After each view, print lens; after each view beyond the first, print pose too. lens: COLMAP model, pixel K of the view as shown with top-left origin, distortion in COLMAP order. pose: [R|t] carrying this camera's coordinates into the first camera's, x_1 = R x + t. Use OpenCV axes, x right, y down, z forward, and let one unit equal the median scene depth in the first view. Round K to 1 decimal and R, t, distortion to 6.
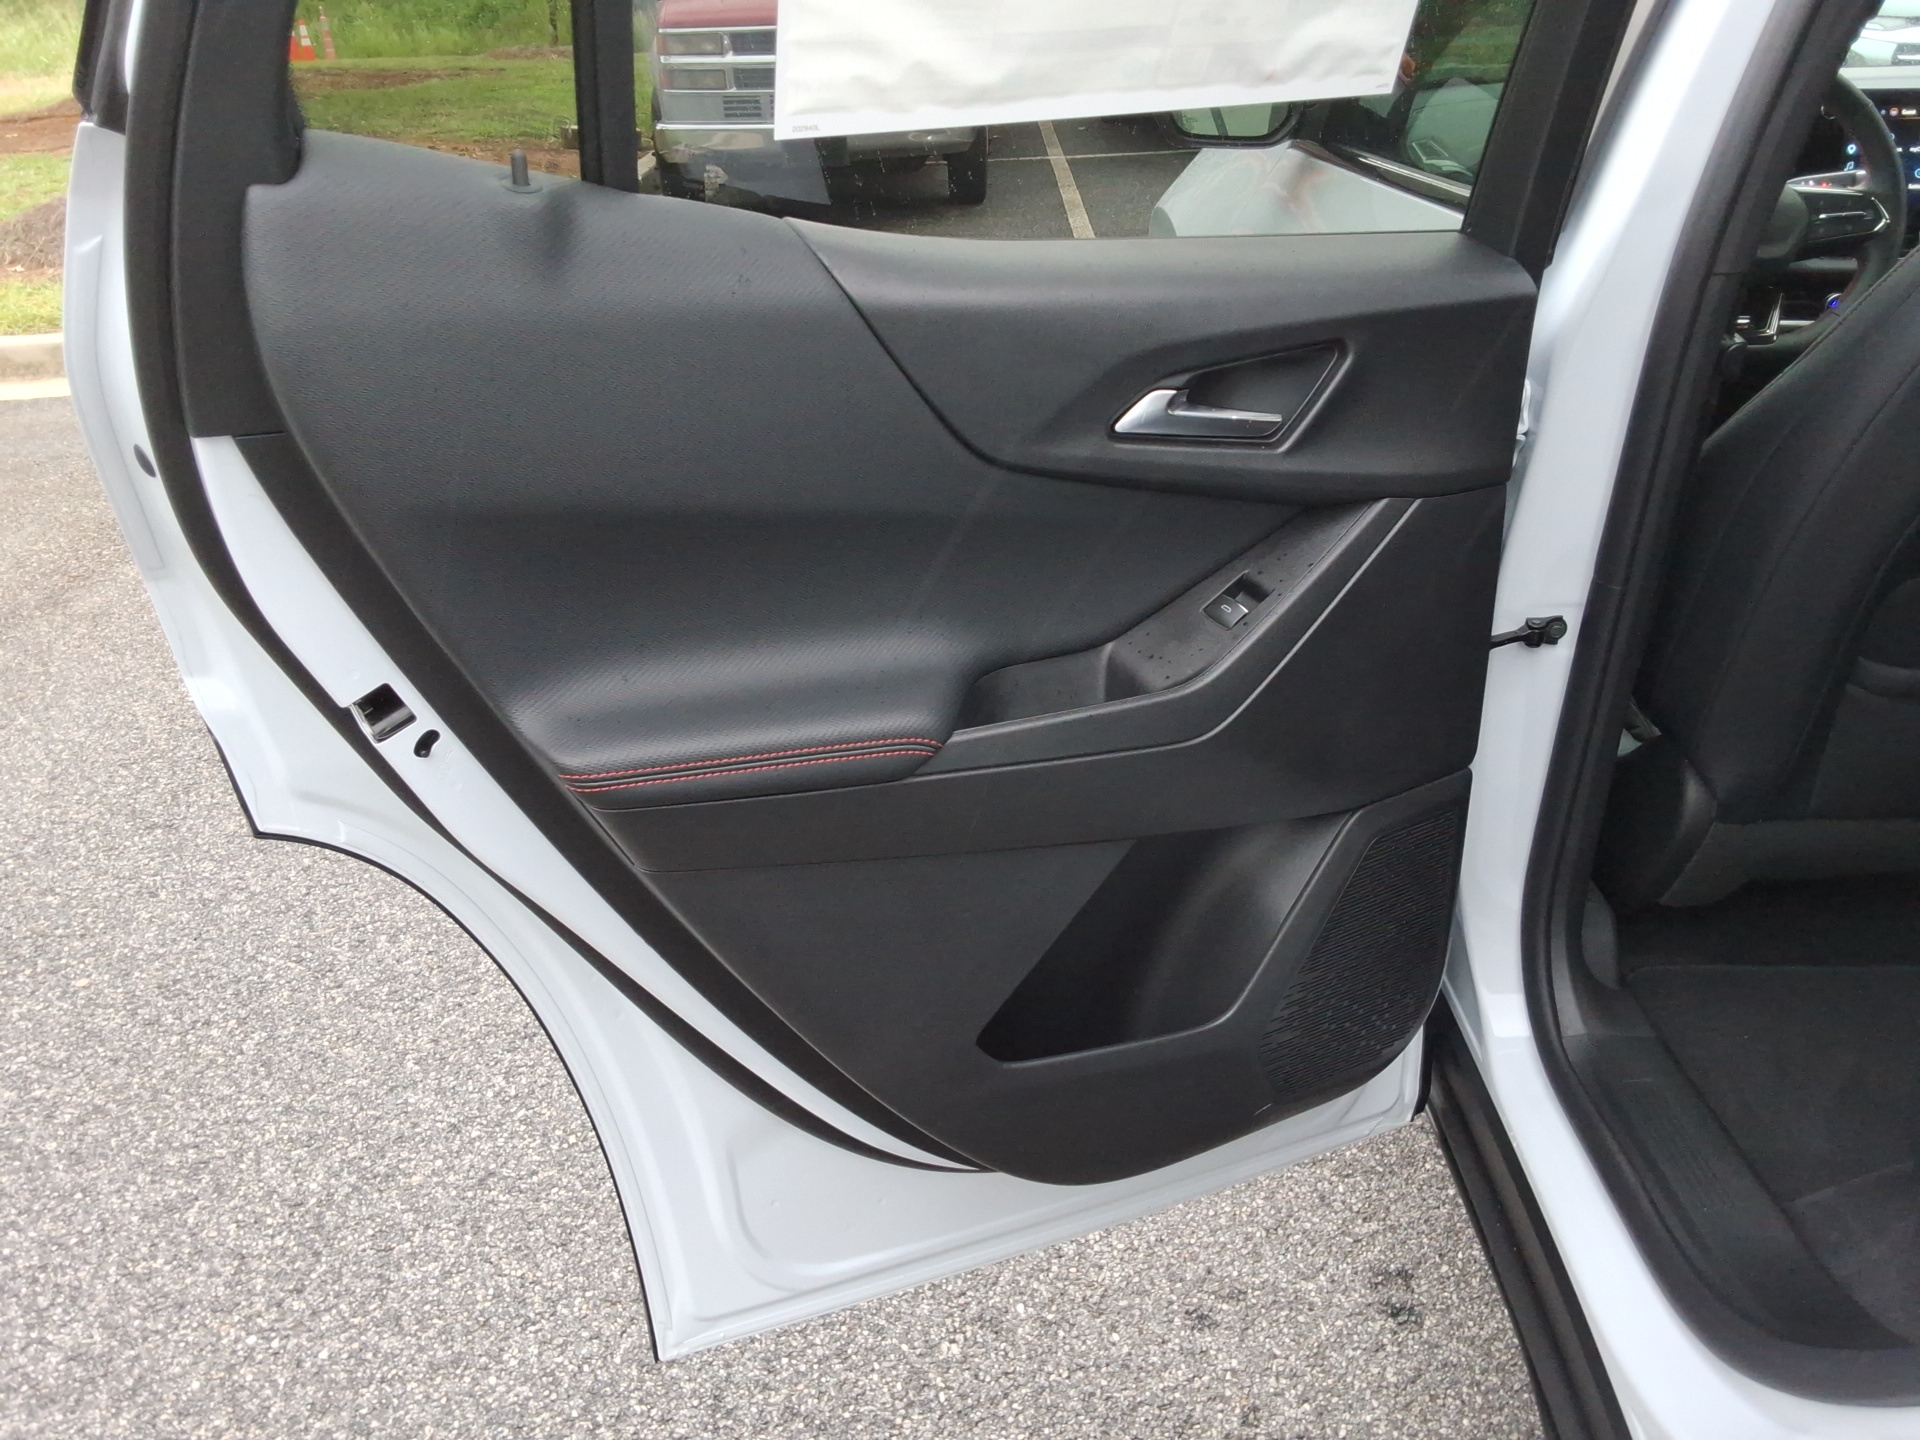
lens RADIAL K [[1555.6, 0, 939.3], [0, 1555.6, 691.9], [0, 0, 1]] dist [0.055177, -0.091779]
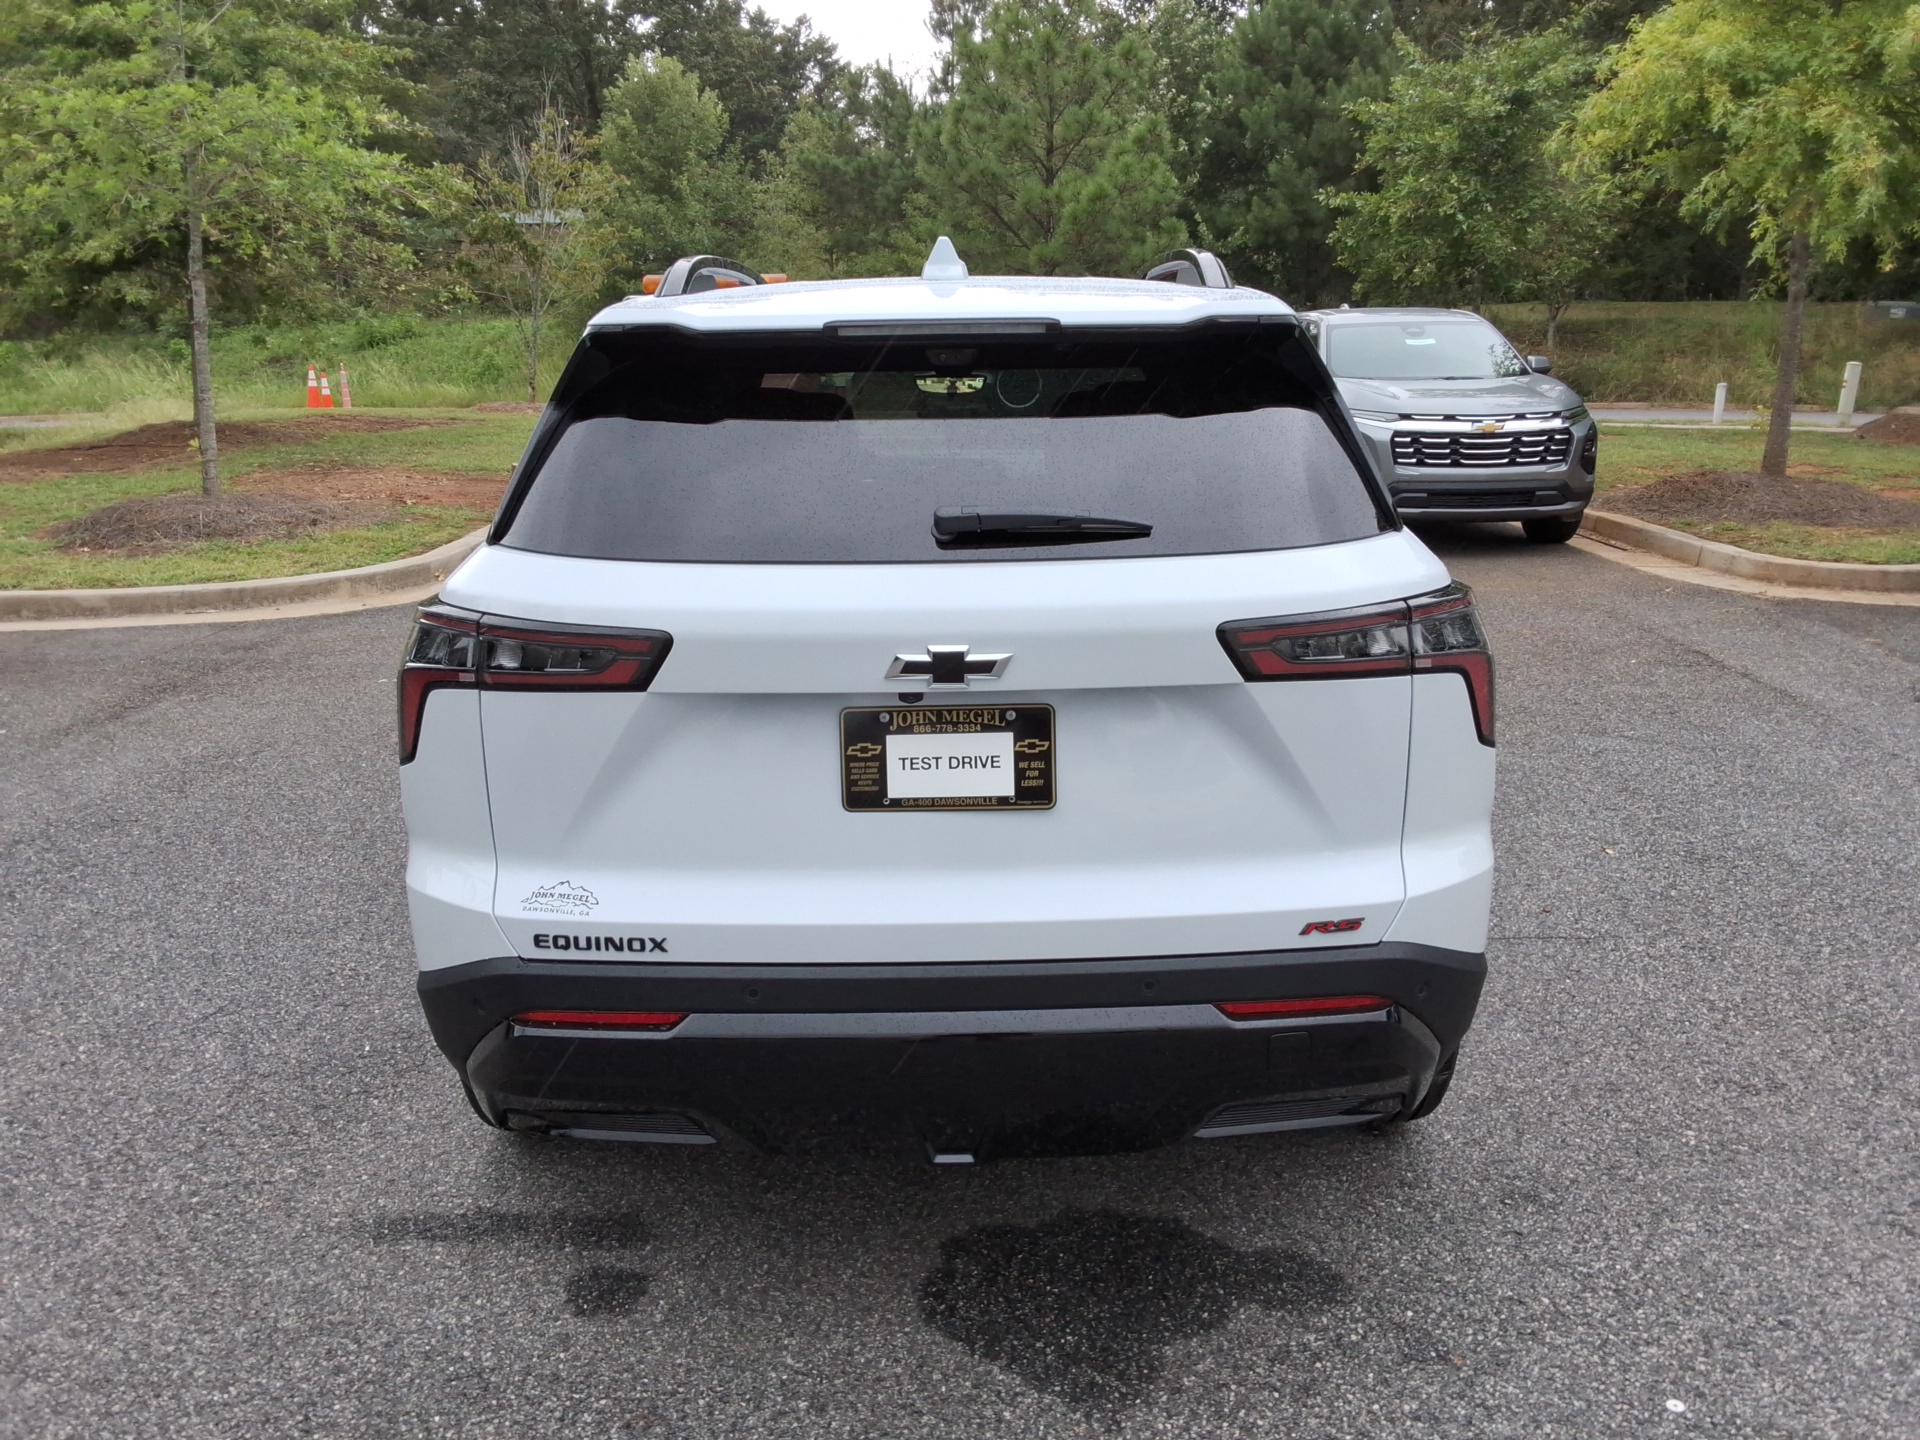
lens RADIAL K [[1543.2, 0, 975.9], [0, 1543.2, 704.0], [0, 0, 1]] dist [0.100807, -0.160126]
pose [[0.999457, 0.017381, 0.027976, 0.120413], [-0.011454, 0.979822, -0.199542, 0.096859], [-0.030879, 0.199114, 0.979490, -0.262453]]
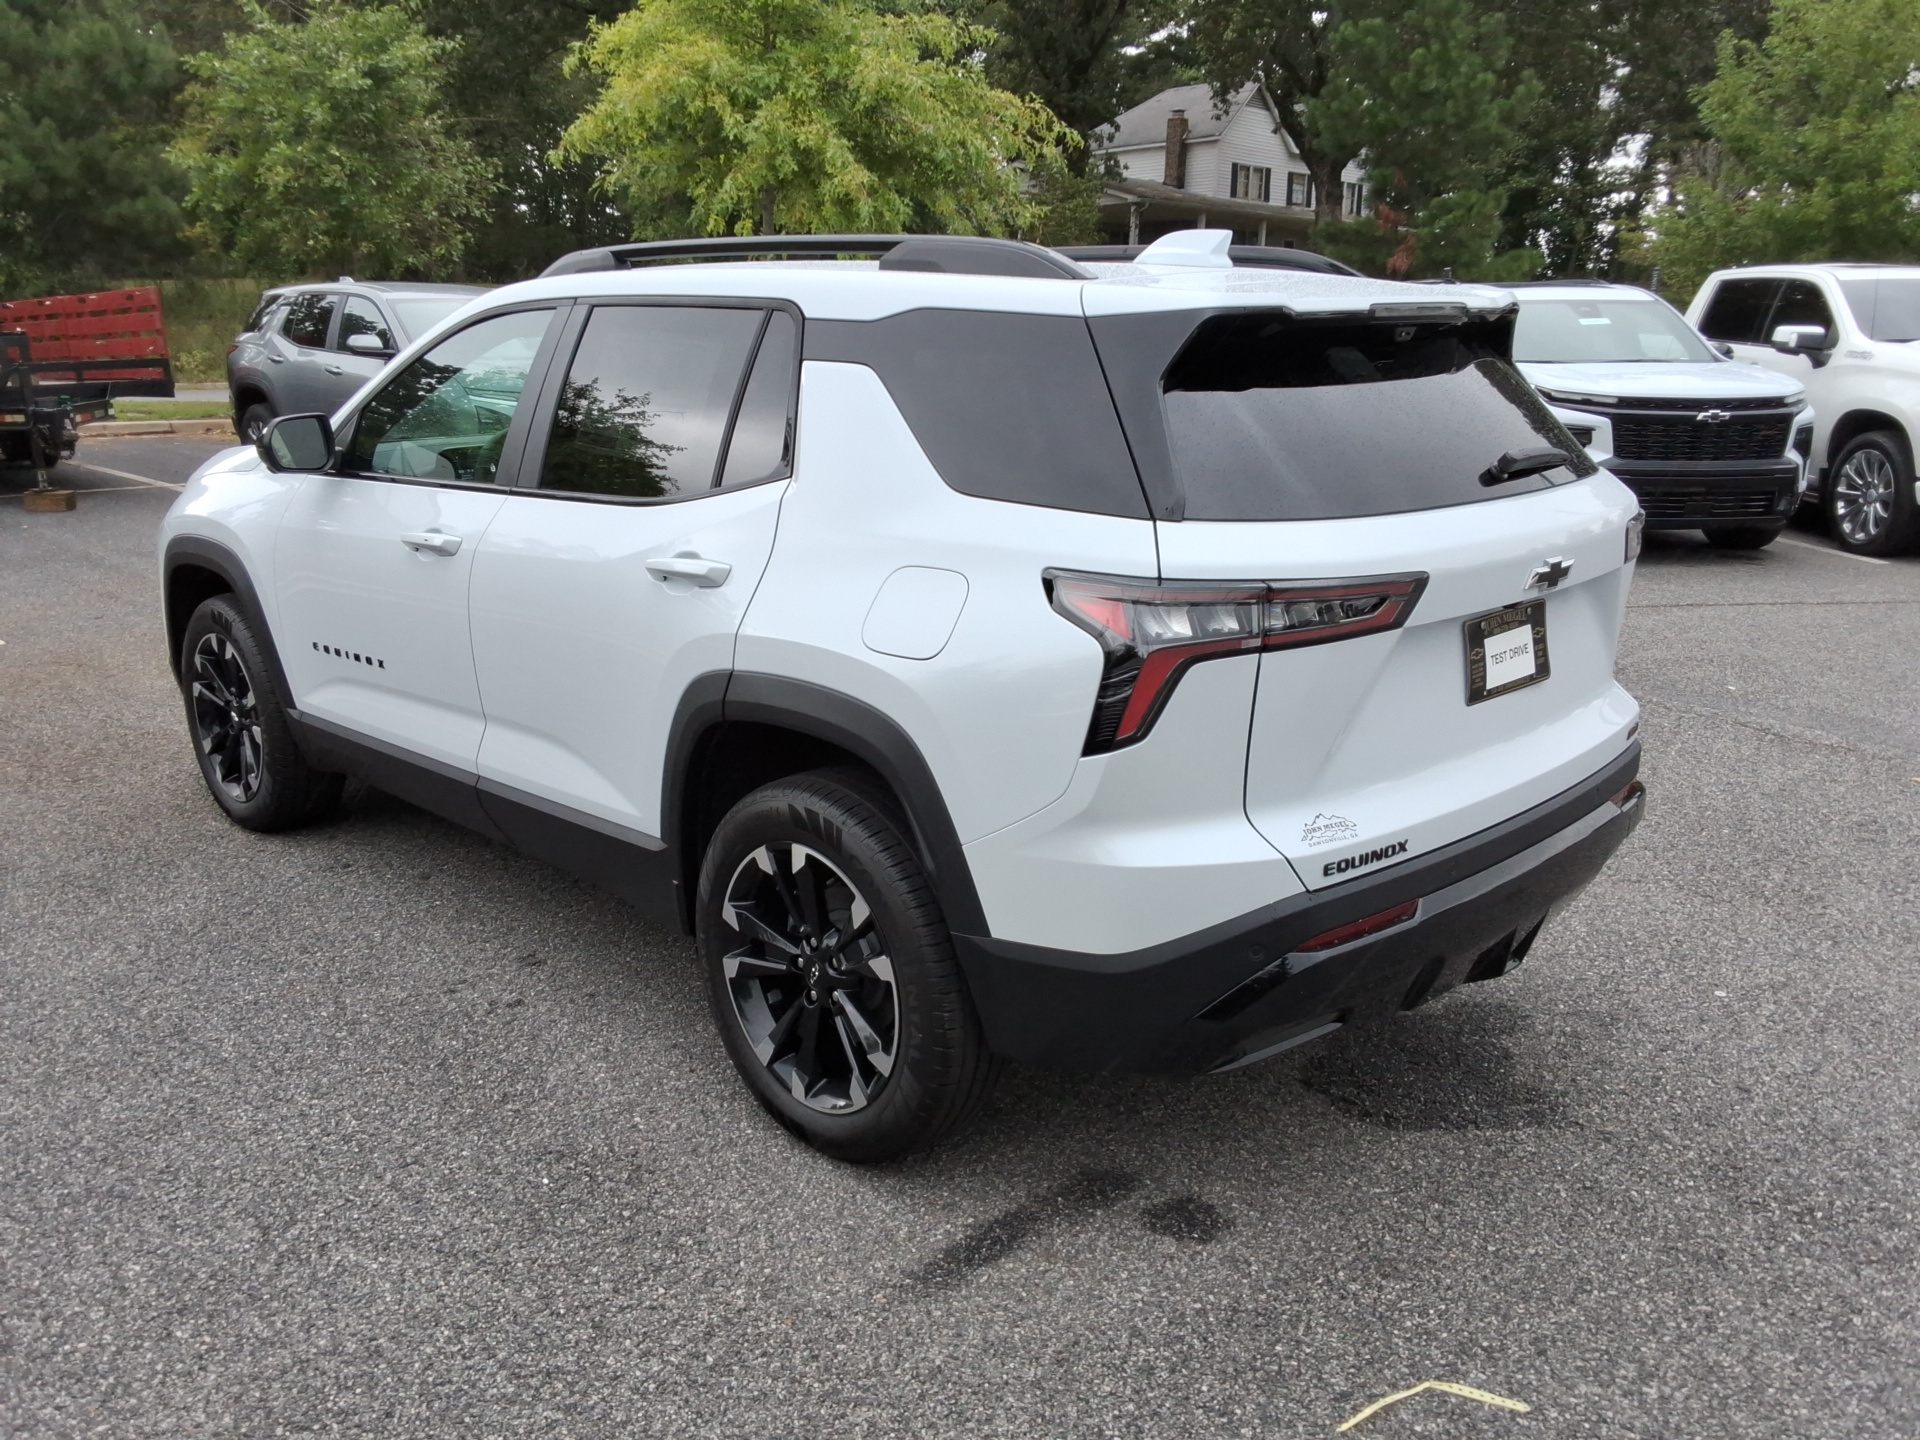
lens RADIAL K [[1543.2, 0, 975.9], [0, 1543.2, 704.0], [0, 0, 1]] dist [0.100807, -0.160126]
pose [[0.683164, -0.144133, 0.715900, -0.136572], [0.281374, 0.956590, -0.075916, 0.065228], [-0.673881, 0.253299, 0.694063, -0.176691]]
